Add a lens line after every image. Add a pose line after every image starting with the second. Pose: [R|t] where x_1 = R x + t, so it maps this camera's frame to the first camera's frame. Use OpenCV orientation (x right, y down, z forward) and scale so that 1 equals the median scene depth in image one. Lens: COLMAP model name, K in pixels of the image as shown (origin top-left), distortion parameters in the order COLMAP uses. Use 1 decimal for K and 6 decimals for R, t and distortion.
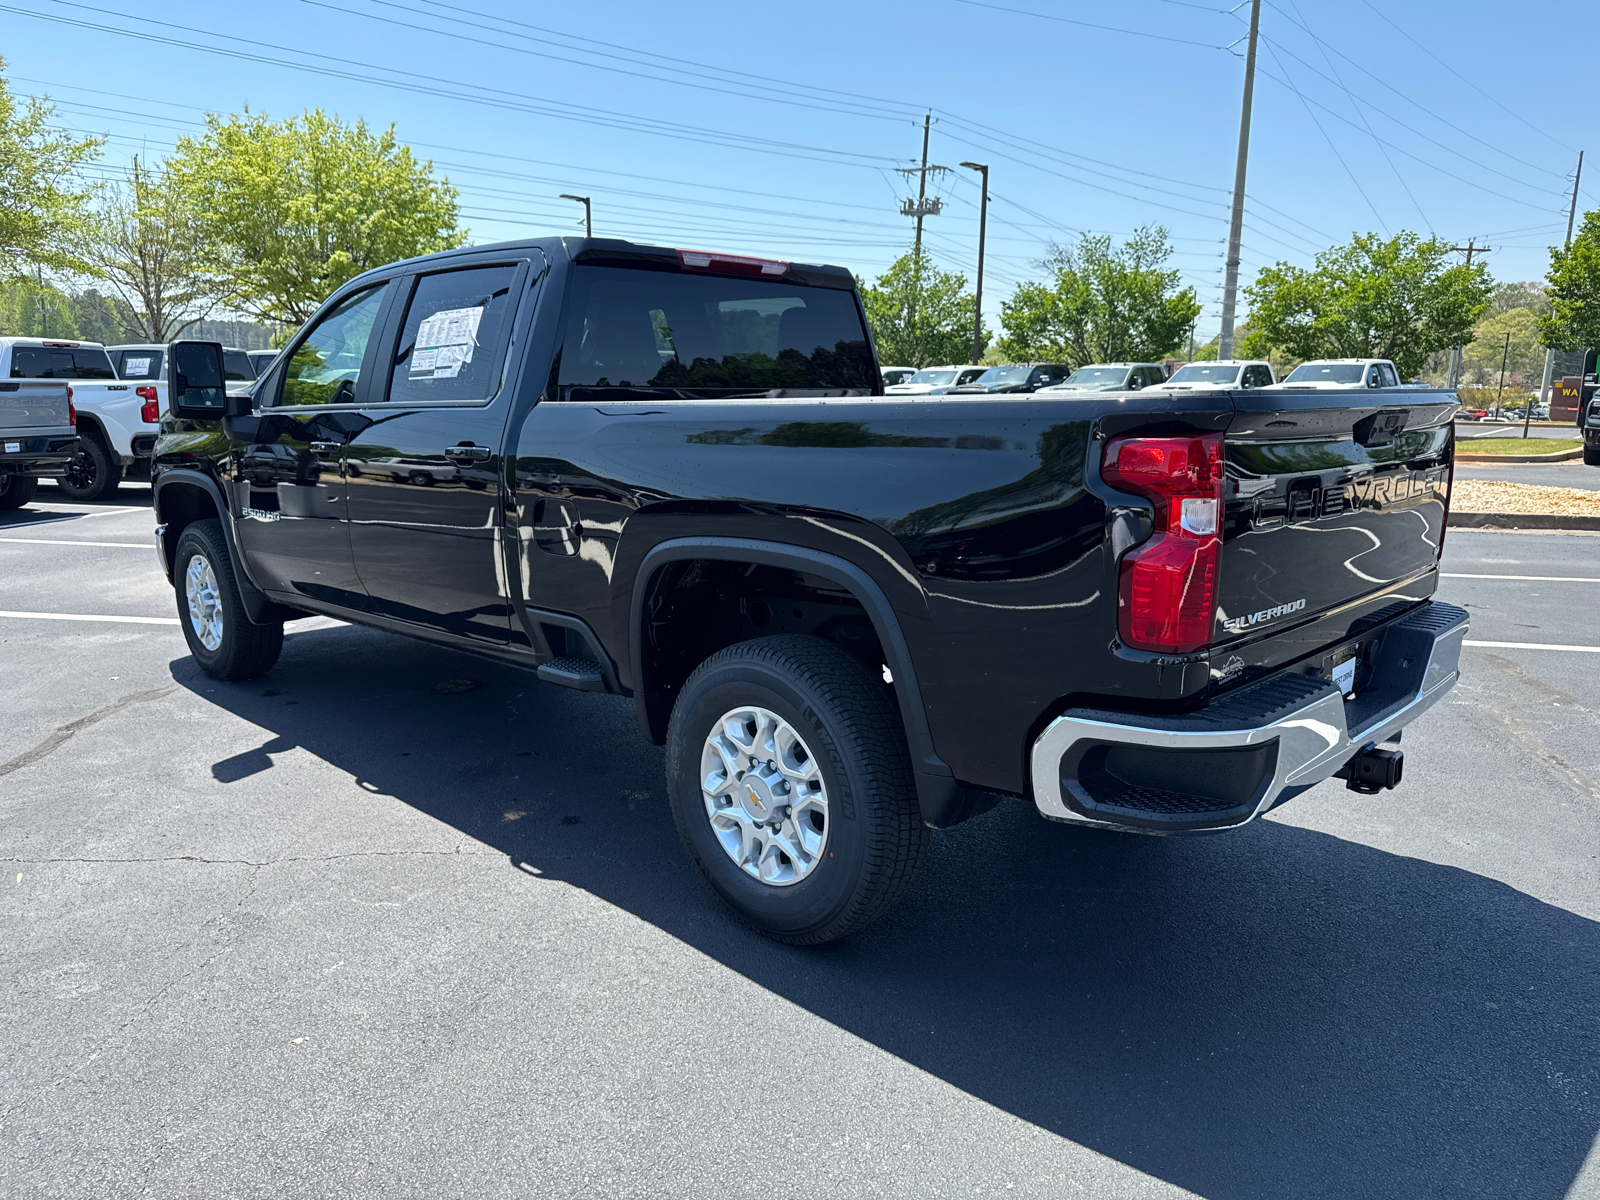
lens RADIAL K [[1150.8, 0, 800.0], [0, 1150.8, 600.0], [0, 0, 1]] dist [-0.004663, -0.001726]
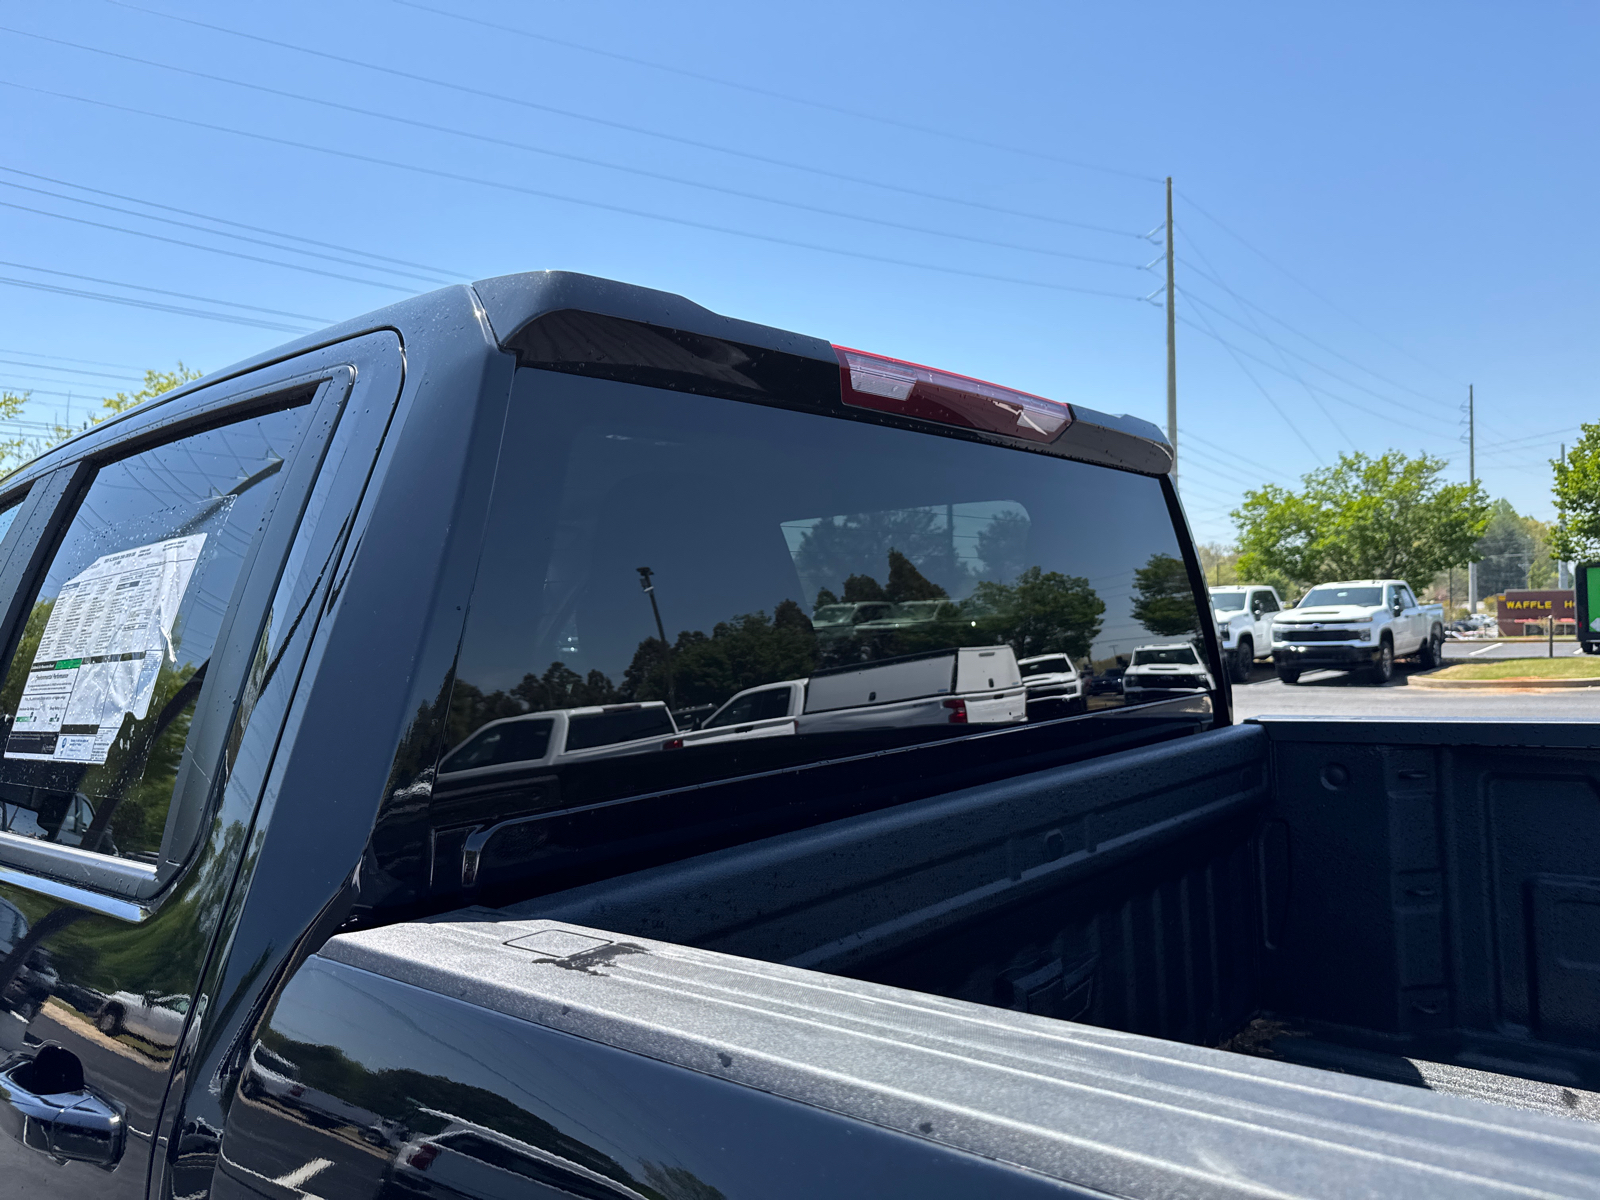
lens RADIAL K [[1169.8, 0, 808.3], [0, 1169.8, 577.1], [0, 0, 1]] dist [-0.002352, -0.003460]
pose [[0.998318, -0.031236, 0.048834, -0.035183], [0.041257, 0.974624, -0.220015, -0.044840], [-0.040723, 0.221660, 0.974273, 0.184541]]
